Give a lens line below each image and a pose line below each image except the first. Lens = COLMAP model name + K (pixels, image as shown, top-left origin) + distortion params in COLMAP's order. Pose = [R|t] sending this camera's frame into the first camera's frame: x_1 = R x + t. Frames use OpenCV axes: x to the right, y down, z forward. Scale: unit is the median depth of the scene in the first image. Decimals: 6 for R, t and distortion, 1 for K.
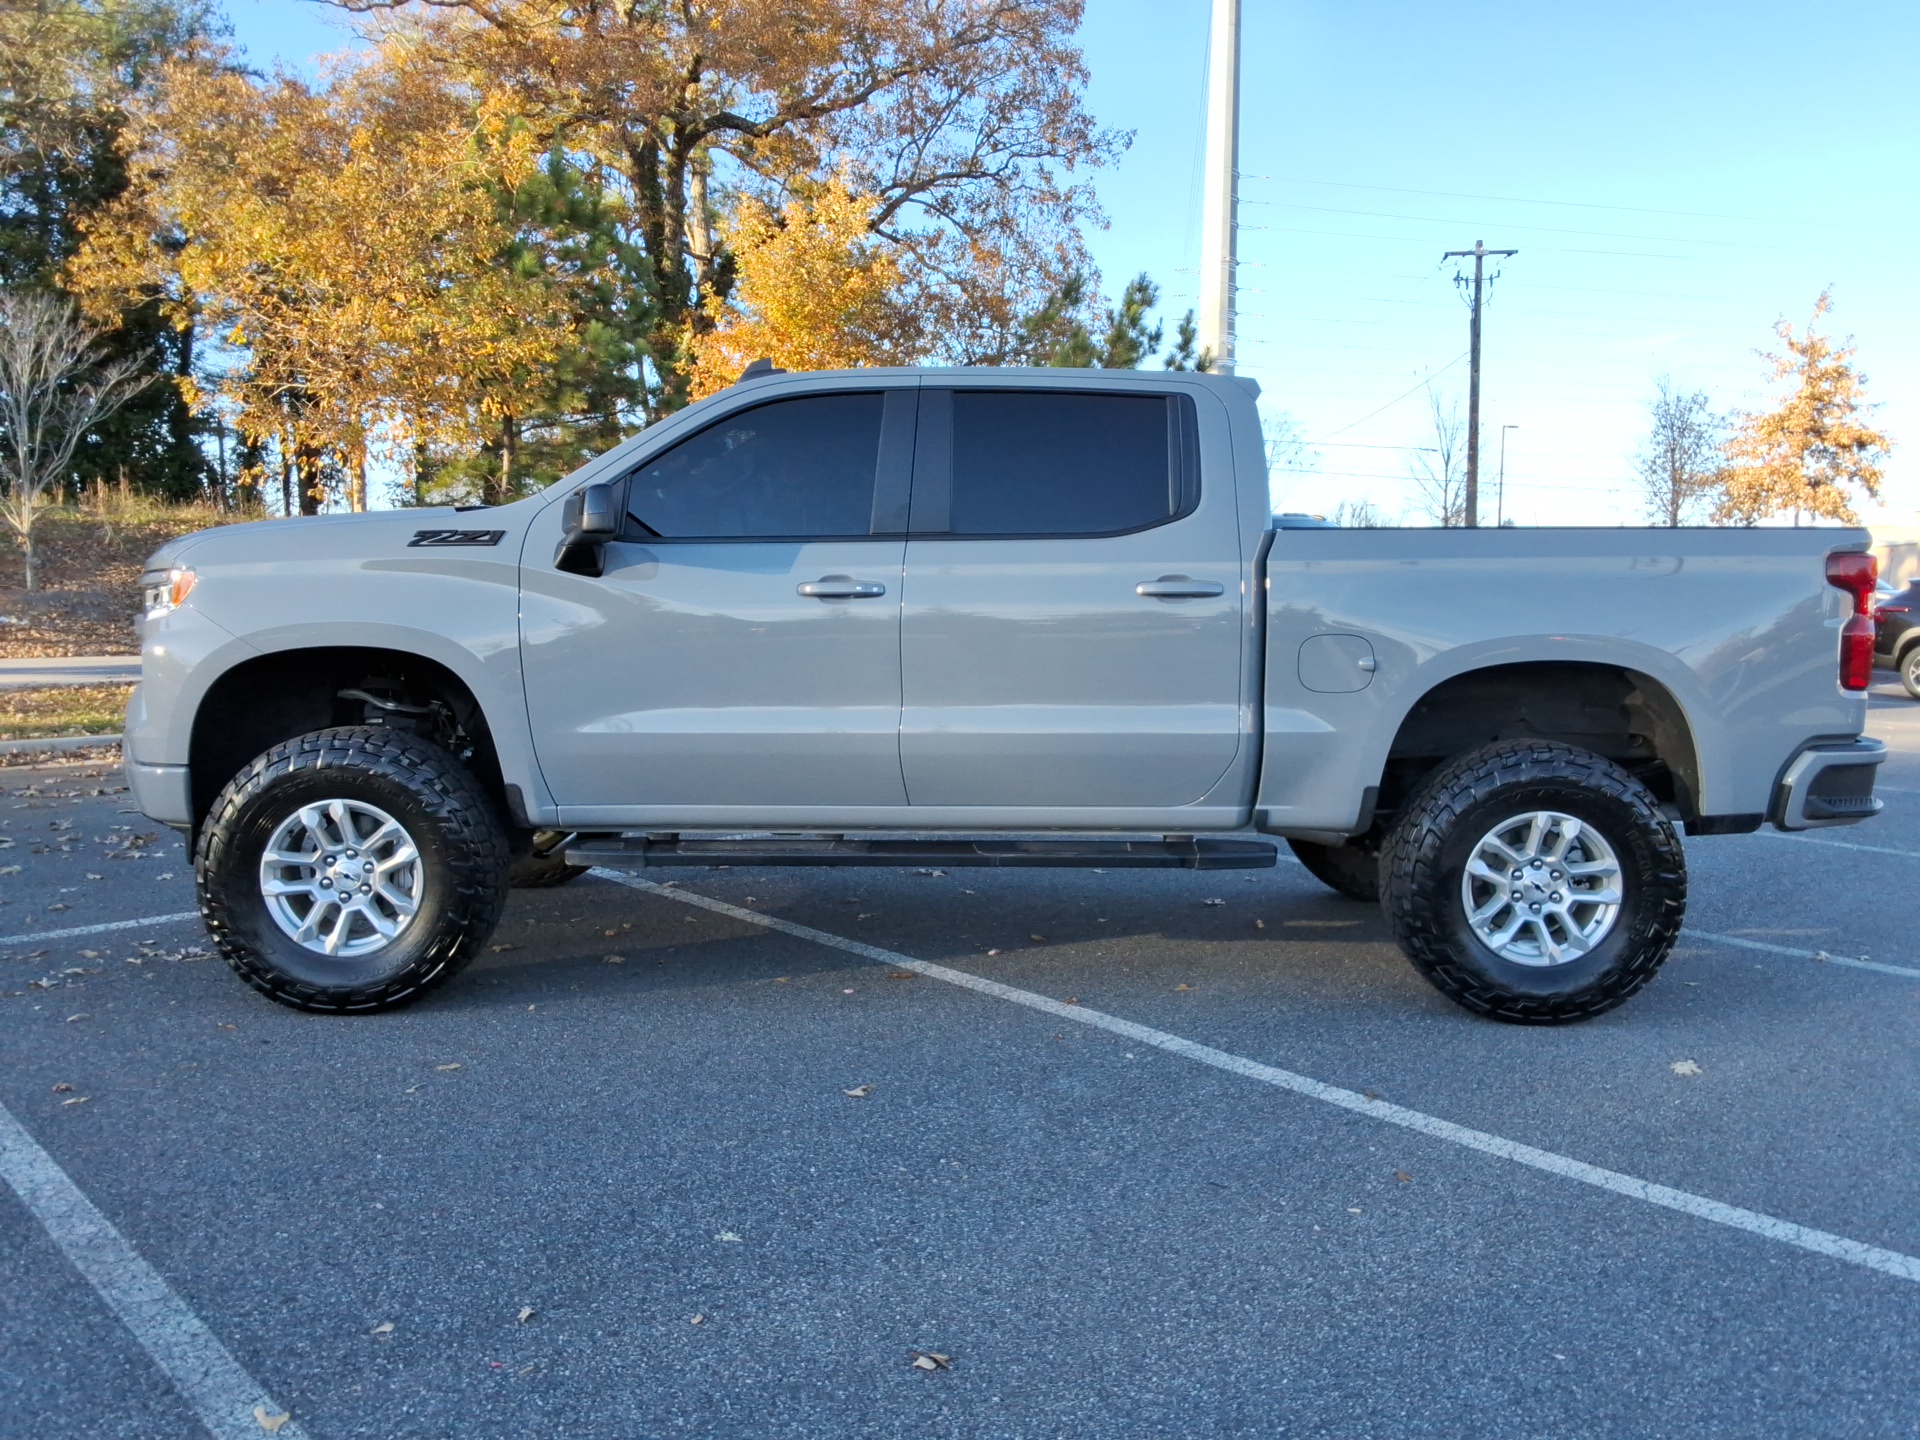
lens RADIAL K [[1551.2, 0, 982.8], [0, 1551.2, 717.7], [0, 0, 1]] dist [0.114759, -0.167124]
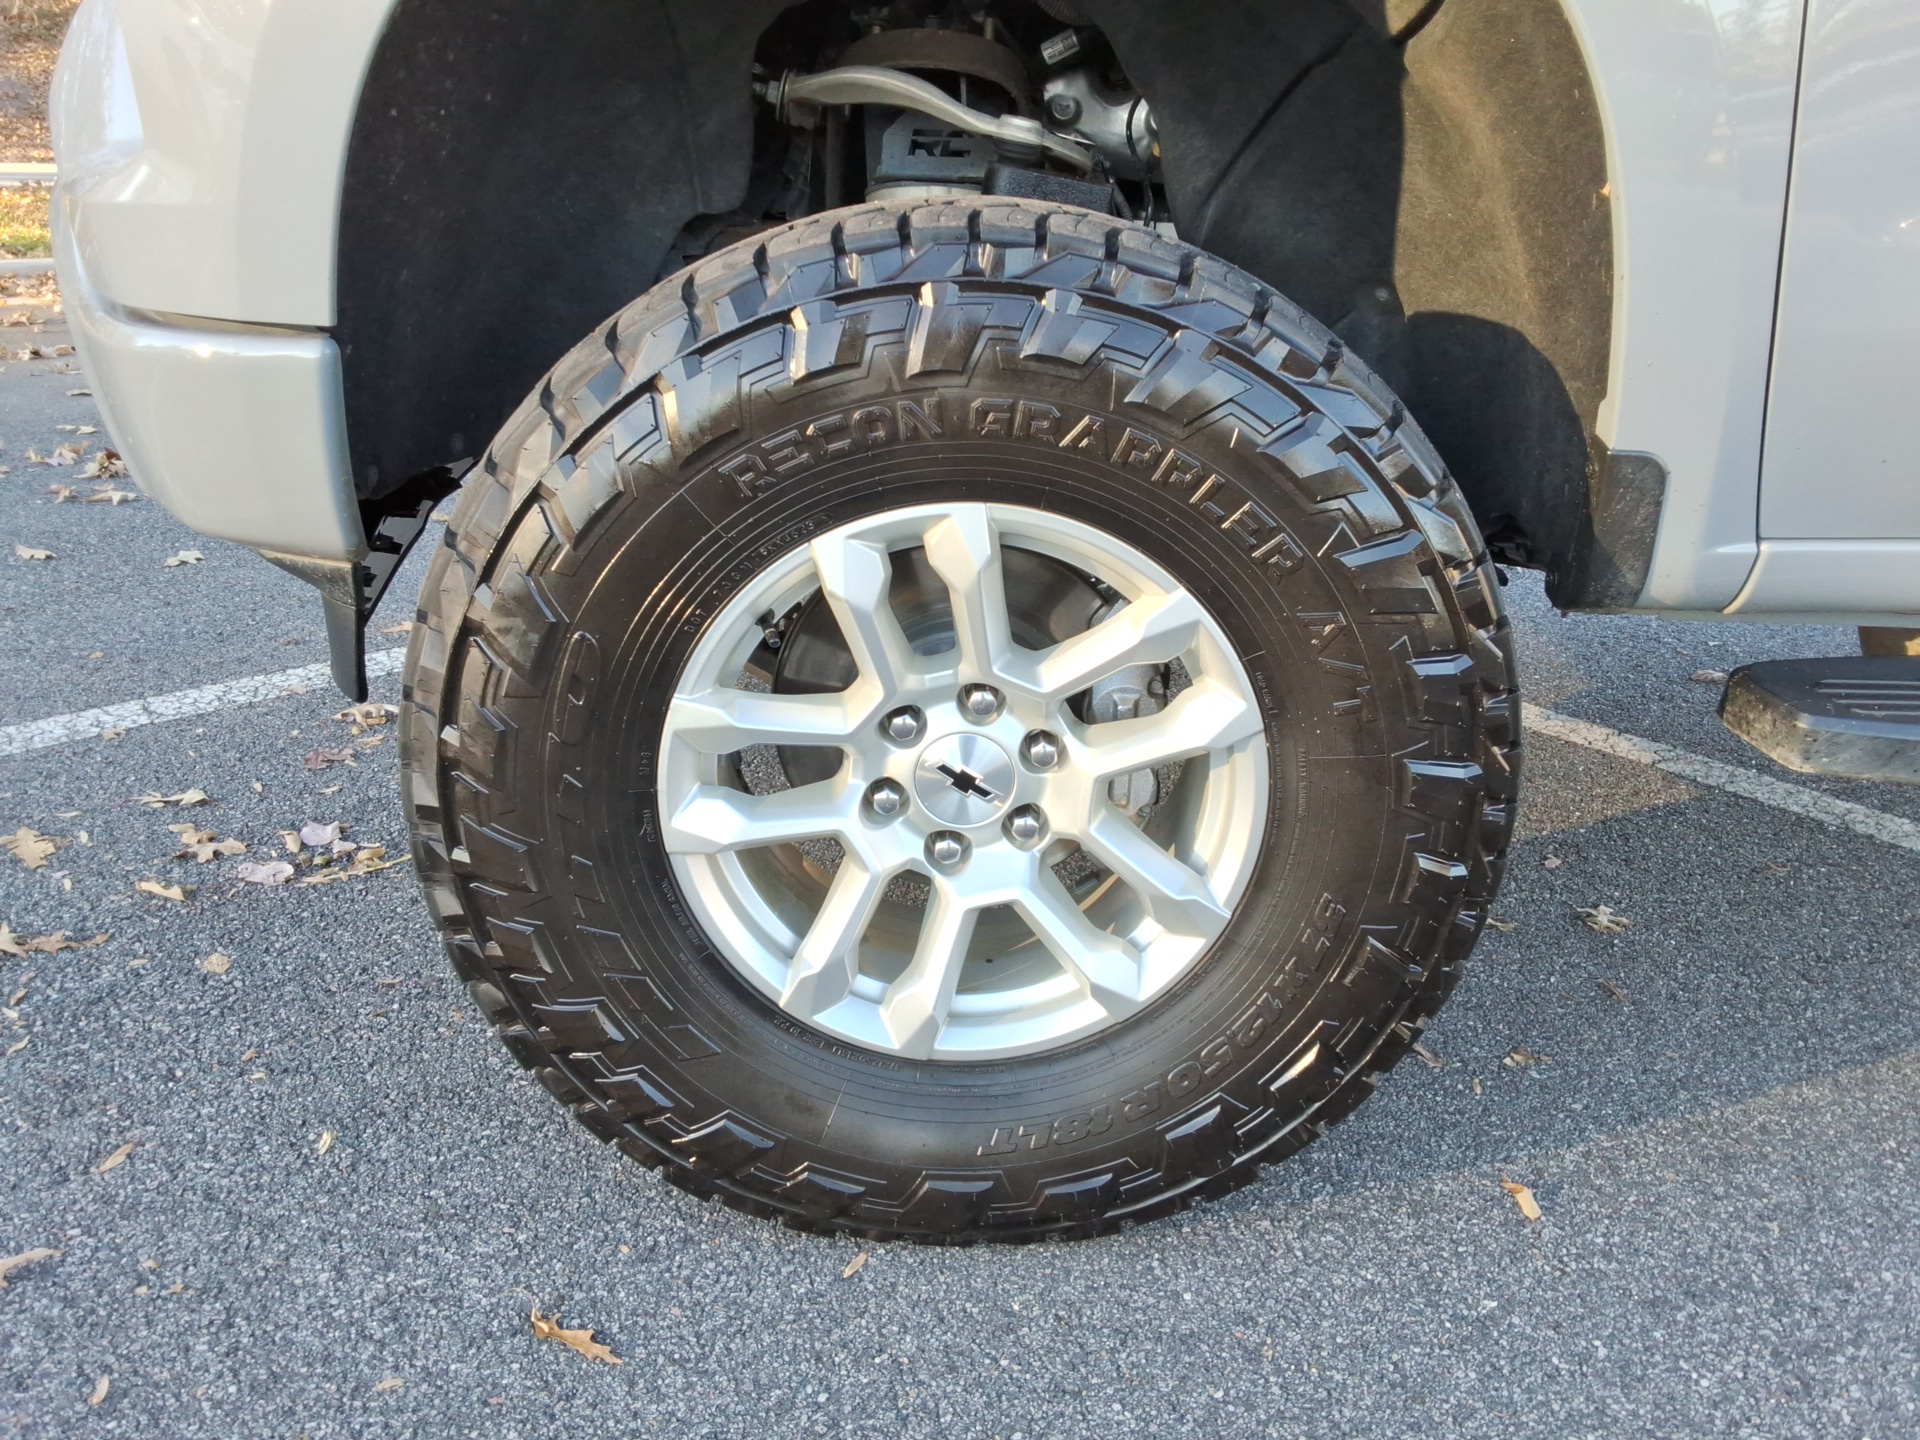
lens RADIAL K [[1547.0, 0, 979.8], [0, 1547.0, 711.7], [0, 0, 1]] dist [0.099828, -0.149772]
pose [[0.999417, 0.027196, 0.020647, -0.390287], [-0.031672, 0.964288, 0.262955, 0.019147], [-0.012758, -0.263456, 0.964587, 0.719606]]
